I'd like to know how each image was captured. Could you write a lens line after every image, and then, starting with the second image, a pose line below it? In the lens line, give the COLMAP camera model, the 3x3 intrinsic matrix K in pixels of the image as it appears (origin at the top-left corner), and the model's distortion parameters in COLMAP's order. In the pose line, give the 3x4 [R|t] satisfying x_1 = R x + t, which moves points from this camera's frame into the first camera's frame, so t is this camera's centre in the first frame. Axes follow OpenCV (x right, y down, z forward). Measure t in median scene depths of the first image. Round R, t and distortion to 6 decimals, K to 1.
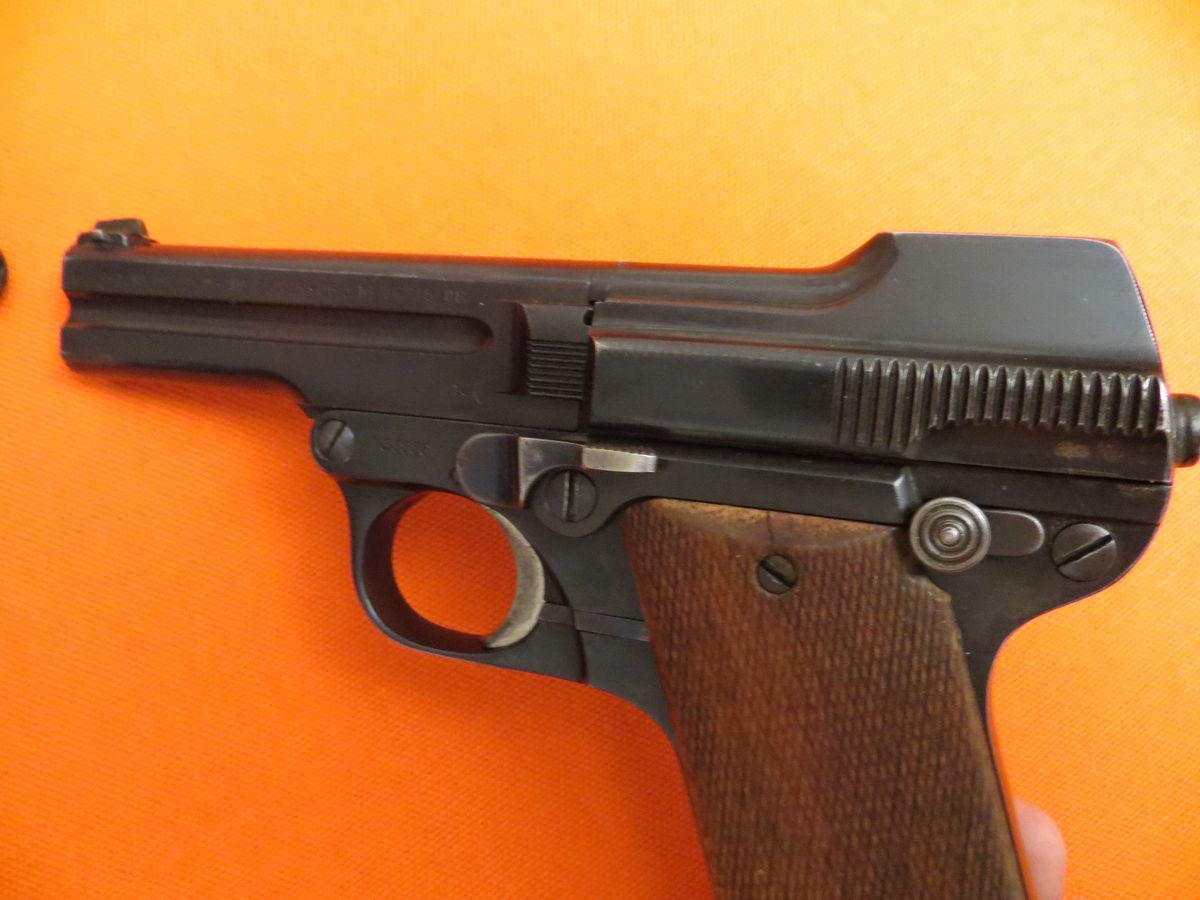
lens RADIAL K [[883.8, 0, 599.2], [0, 883.8, 447.9], [0, 0, 1]] dist [-0.002604, 0.002617]
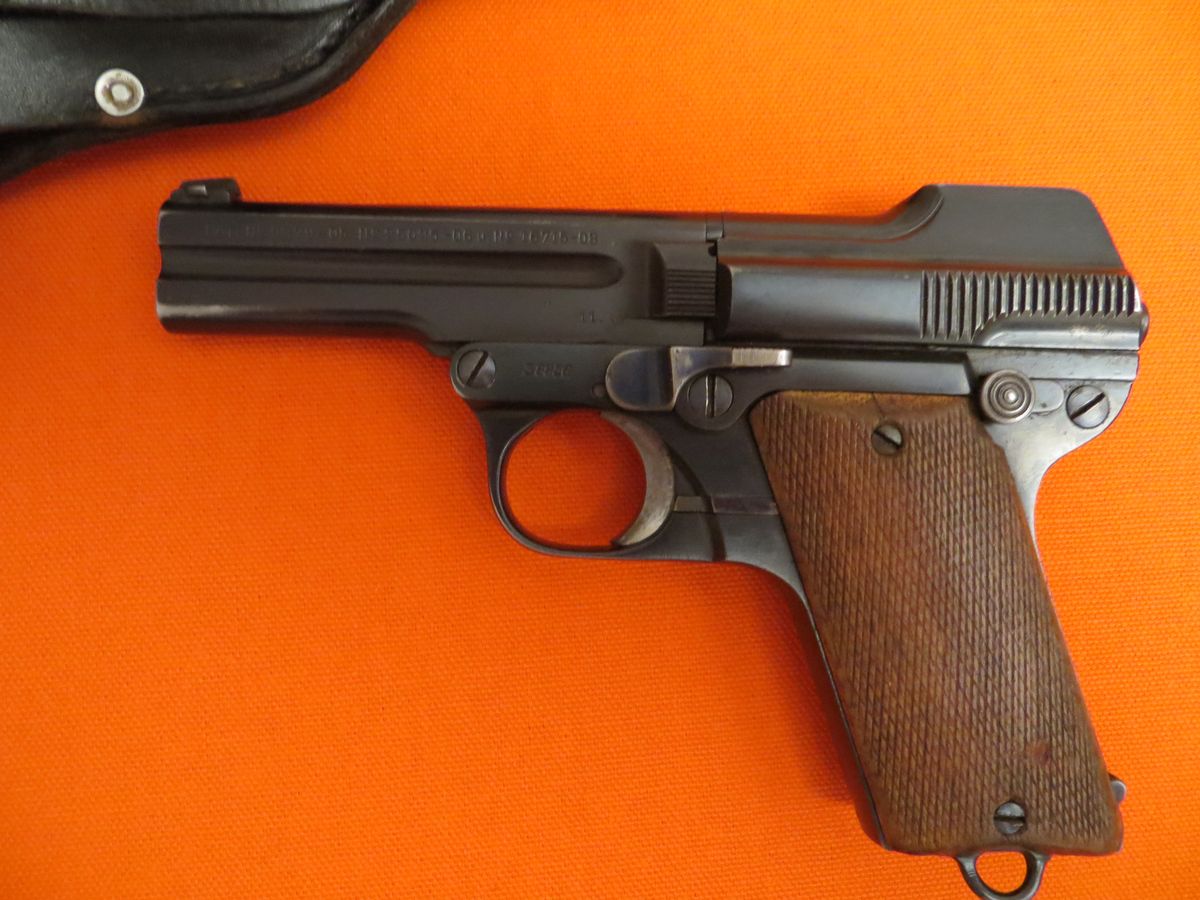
lens RADIAL K [[883.8, 0, 600.6], [0, 883.8, 449.7], [0, 0, 1]] dist [-0.002604, 0.002617]
pose [[0.959630, -0.051272, 0.276553, -0.533053], [0.073322, 0.994850, -0.069983, 0.207875], [-0.271540, 0.087435, 0.958447, -0.110001]]
